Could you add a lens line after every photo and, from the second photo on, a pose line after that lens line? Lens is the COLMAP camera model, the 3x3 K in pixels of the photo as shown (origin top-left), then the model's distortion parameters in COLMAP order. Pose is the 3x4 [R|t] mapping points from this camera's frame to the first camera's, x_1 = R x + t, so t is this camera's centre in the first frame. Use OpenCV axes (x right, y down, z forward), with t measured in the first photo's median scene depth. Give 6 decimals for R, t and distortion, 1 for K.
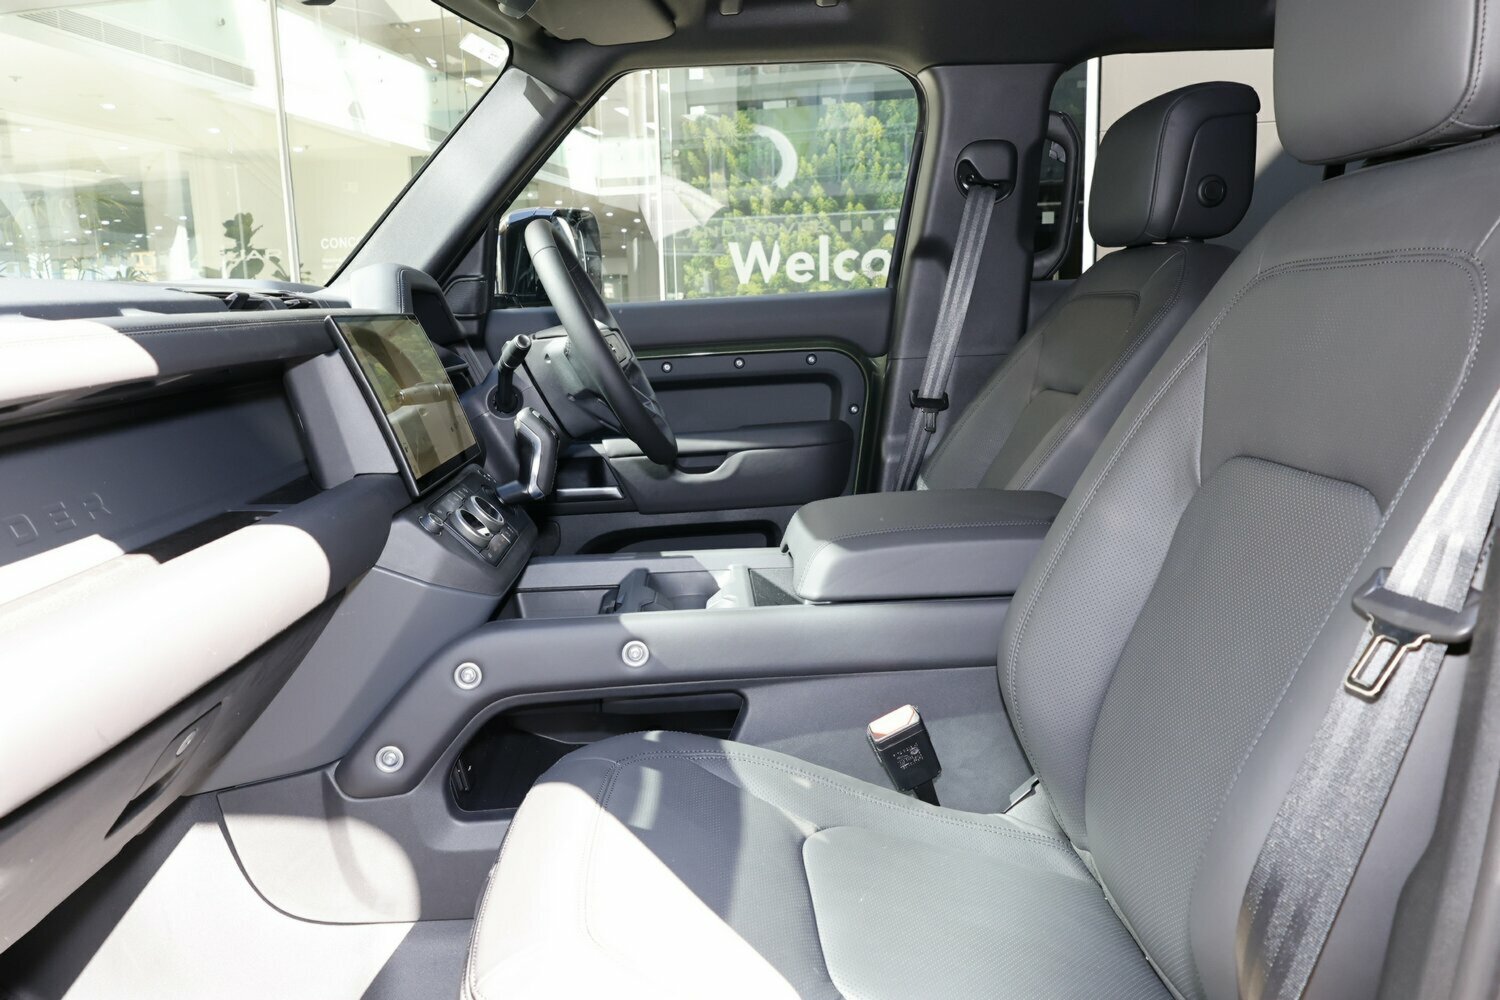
lens RADIAL K [[1067.5, 0, 750.0], [0, 1067.5, 500.0], [0, 0, 1]] dist [-0.023187, -0.002290]
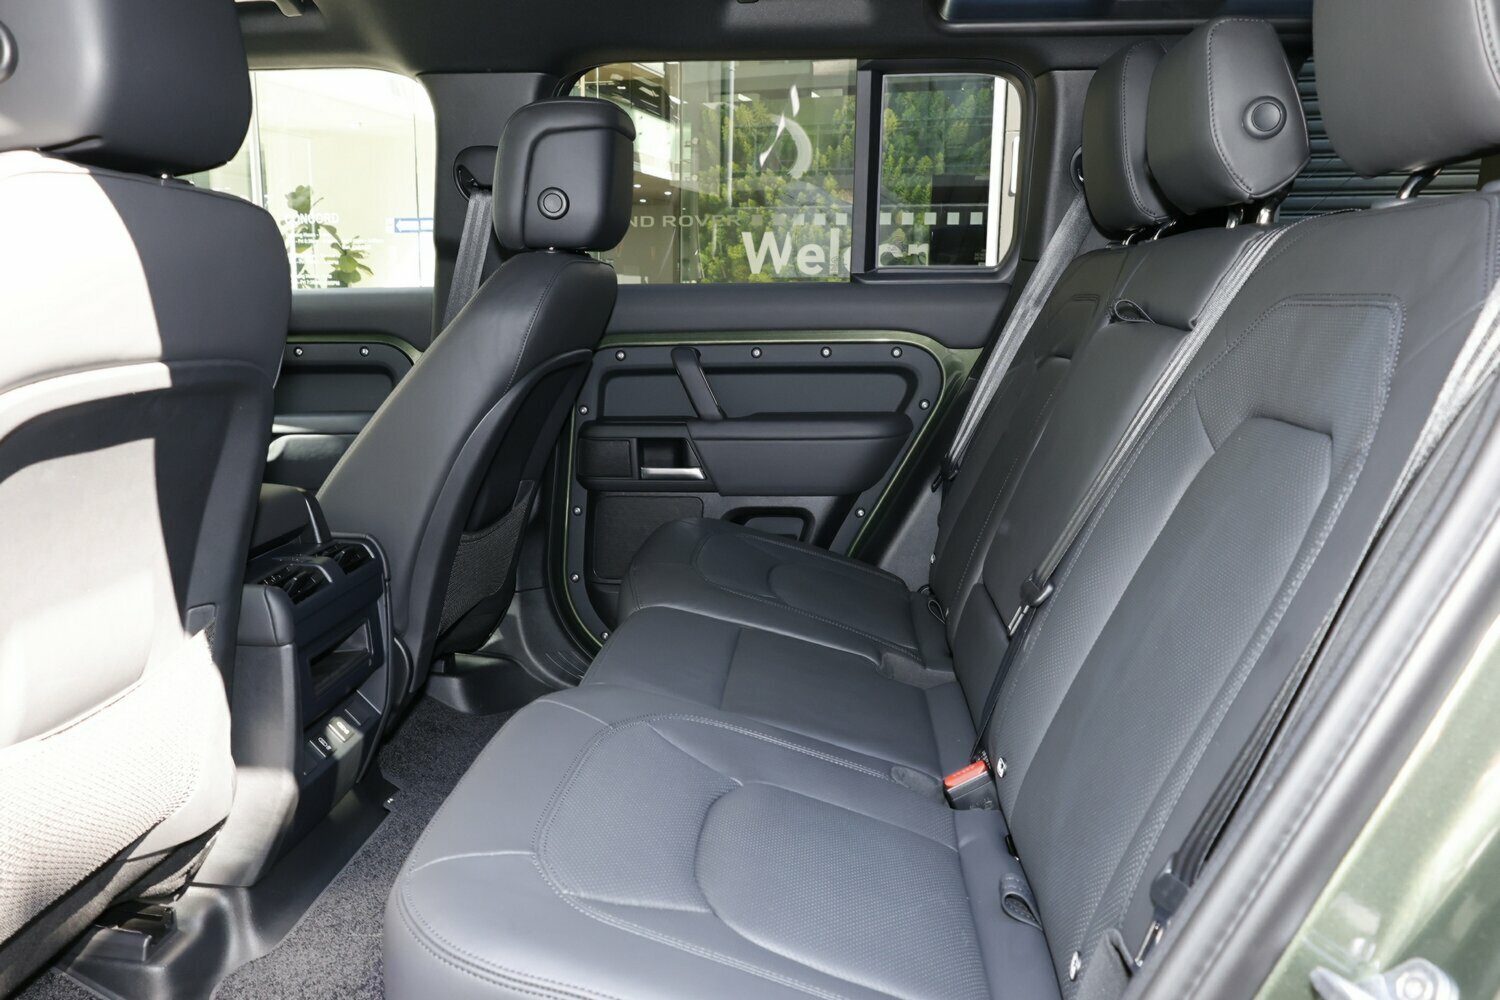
lens RADIAL K [[1059.2, 0, 750.0], [0, 1059.2, 500.0], [0, 0, 1]] dist [-0.001567, -0.001510]
pose [[0.991860, 0.063120, -0.110586, 0.114834], [-0.061642, 0.997958, 0.016744, -0.005675], [0.111417, -0.009791, 0.993725, 0.002616]]
